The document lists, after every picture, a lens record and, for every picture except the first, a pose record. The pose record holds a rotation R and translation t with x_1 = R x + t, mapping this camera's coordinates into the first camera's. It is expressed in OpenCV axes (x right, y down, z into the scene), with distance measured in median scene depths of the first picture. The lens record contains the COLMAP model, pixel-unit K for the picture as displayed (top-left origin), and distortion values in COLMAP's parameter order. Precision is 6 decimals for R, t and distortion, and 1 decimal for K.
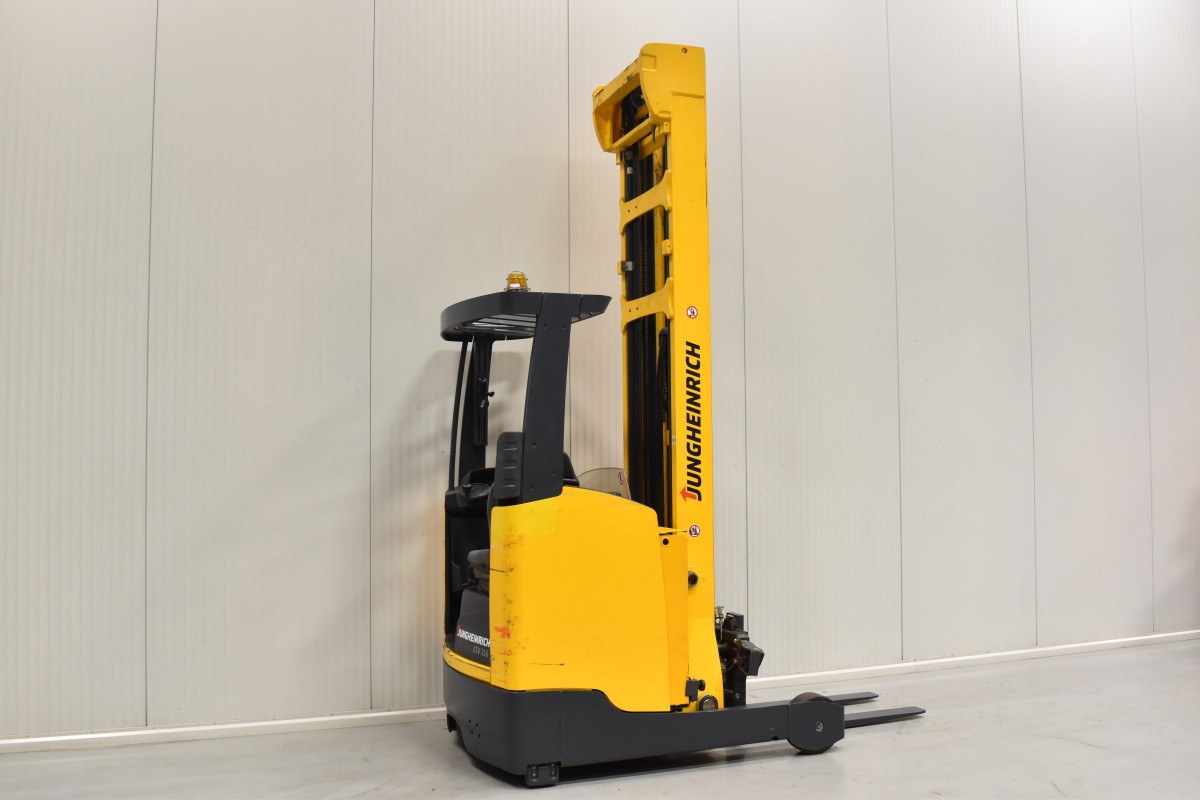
lens RADIAL K [[1084.0, 0, 600.0], [0, 1084.0, 400.0], [0, 0, 1]] dist [-0.071130, -0.001239]
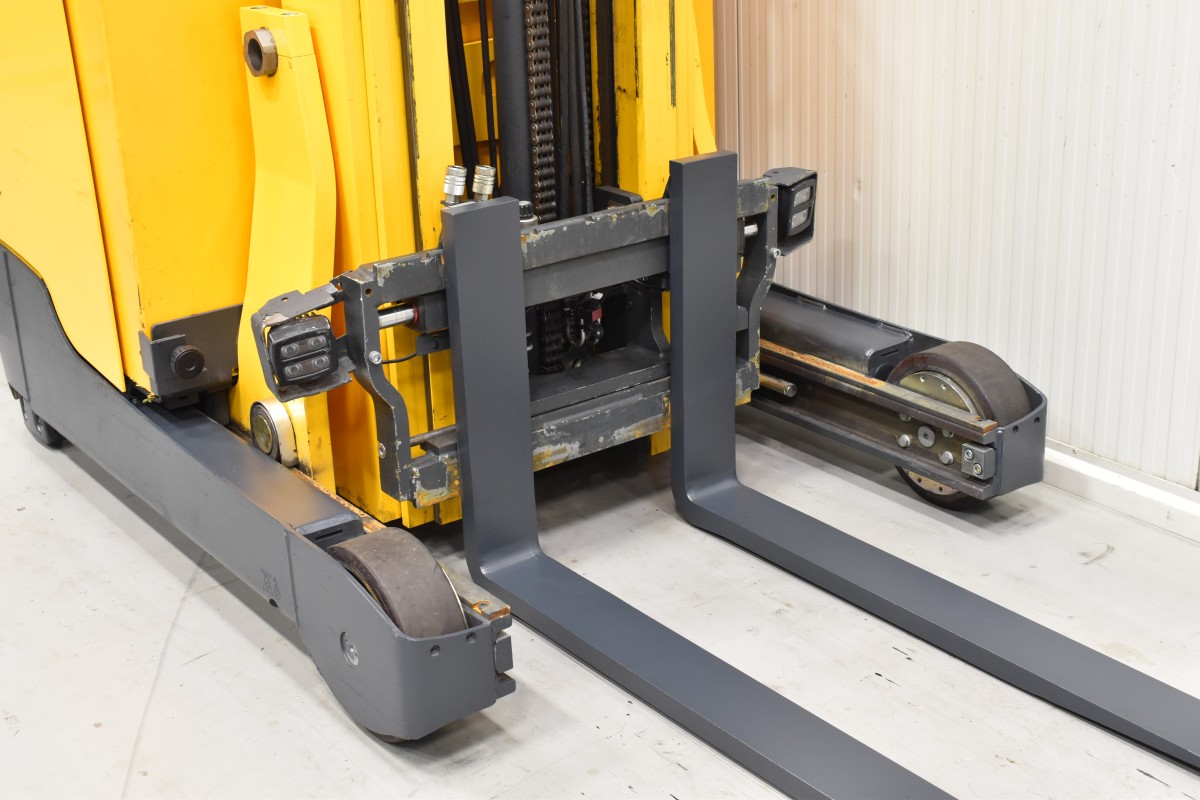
lens RADIAL K [[1756.5, 0, 600.0], [0, 1756.5, 400.0], [0, 0, 1]] dist [0.008623, 0.027354]
pose [[0.259380, 0.348839, -0.900574, 0.603670], [0.078483, 0.921790, 0.379662, 0.068544], [0.962581, -0.169156, 0.211716, 0.948998]]
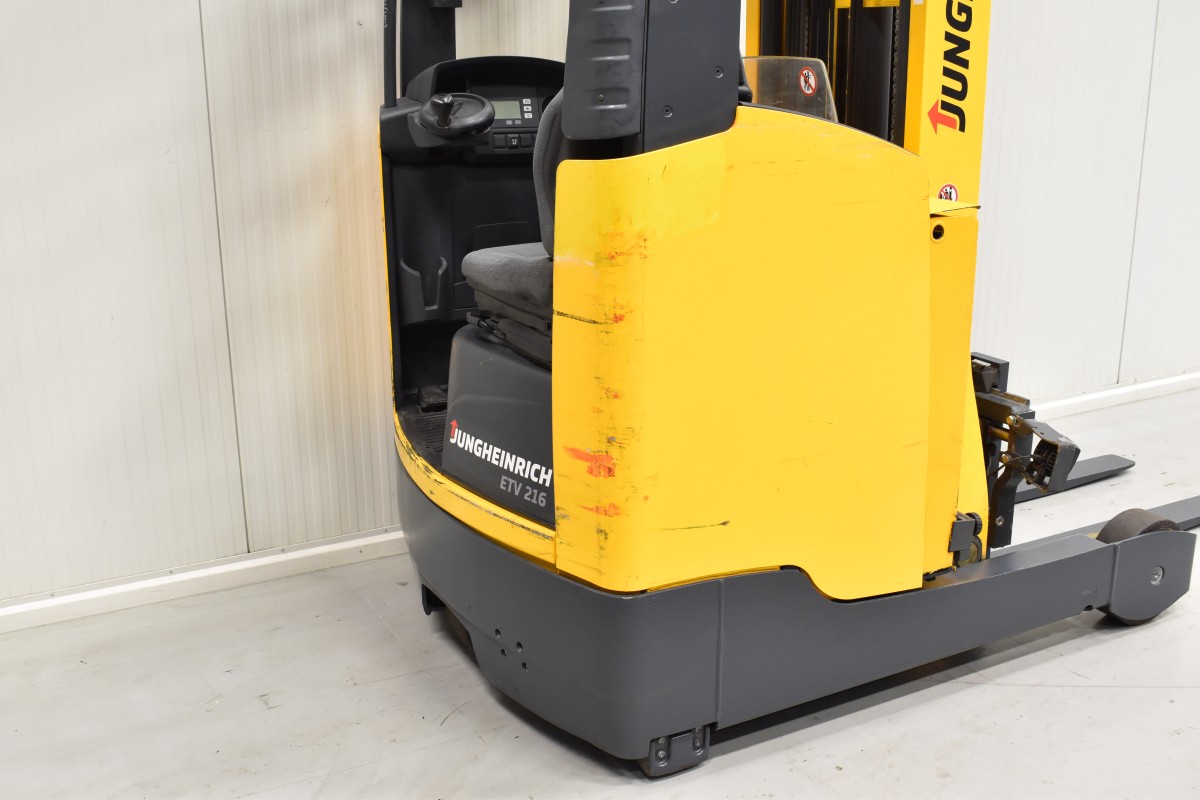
lens RADIAL K [[1269.1, 0, 600.0], [0, 1269.1, 400.0], [0, 0, 1]] dist [-0.064138, -0.005373]
pose [[0.991353, -0.036944, 0.125914, -0.131488], [-0.006033, 0.945705, 0.324969, 0.028199], [-0.131083, -0.322919, 0.937305, 0.482649]]
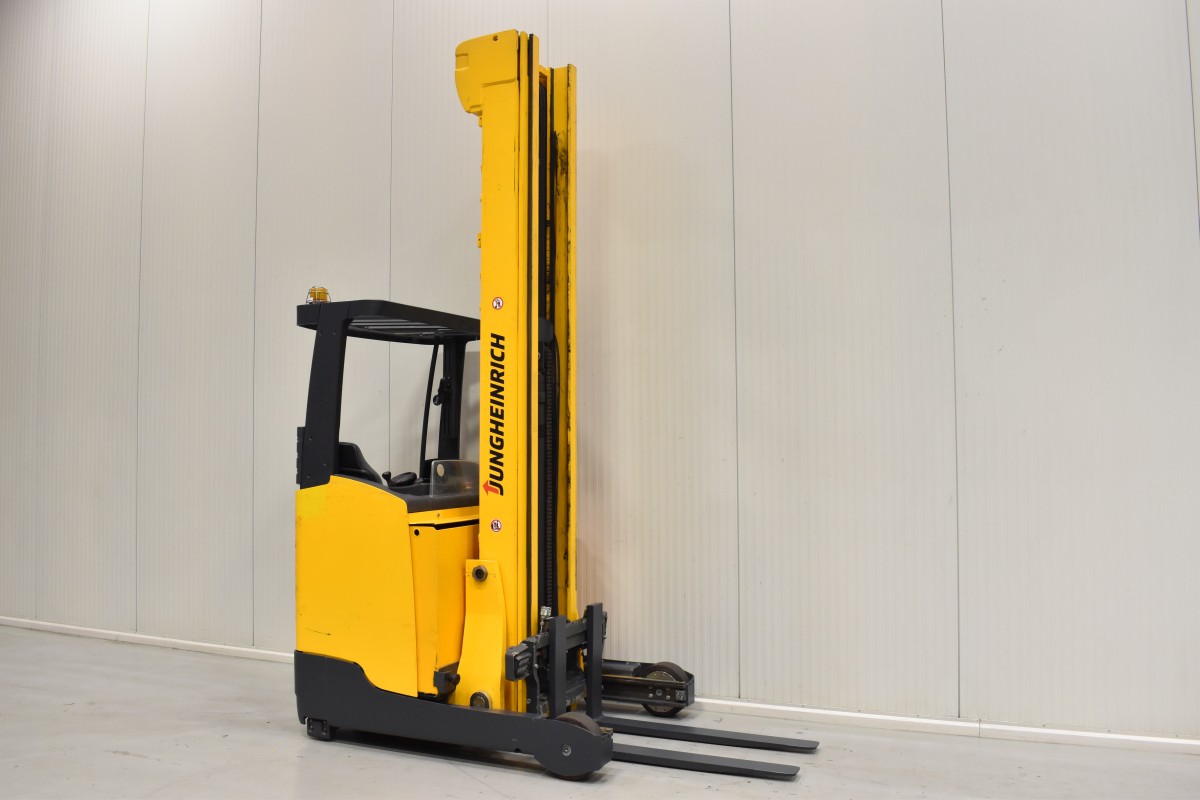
lens RADIAL K [[1042.1, 0, 600.0], [0, 1042.1, 400.0], [0, 0, 1]] dist [-0.077882, -0.001328]
pose [[0.697924, -0.024519, -0.715752, 0.829563], [0.032200, 0.999477, -0.002840, 0.012516], [0.715447, -0.021066, 0.698349, 0.408175]]
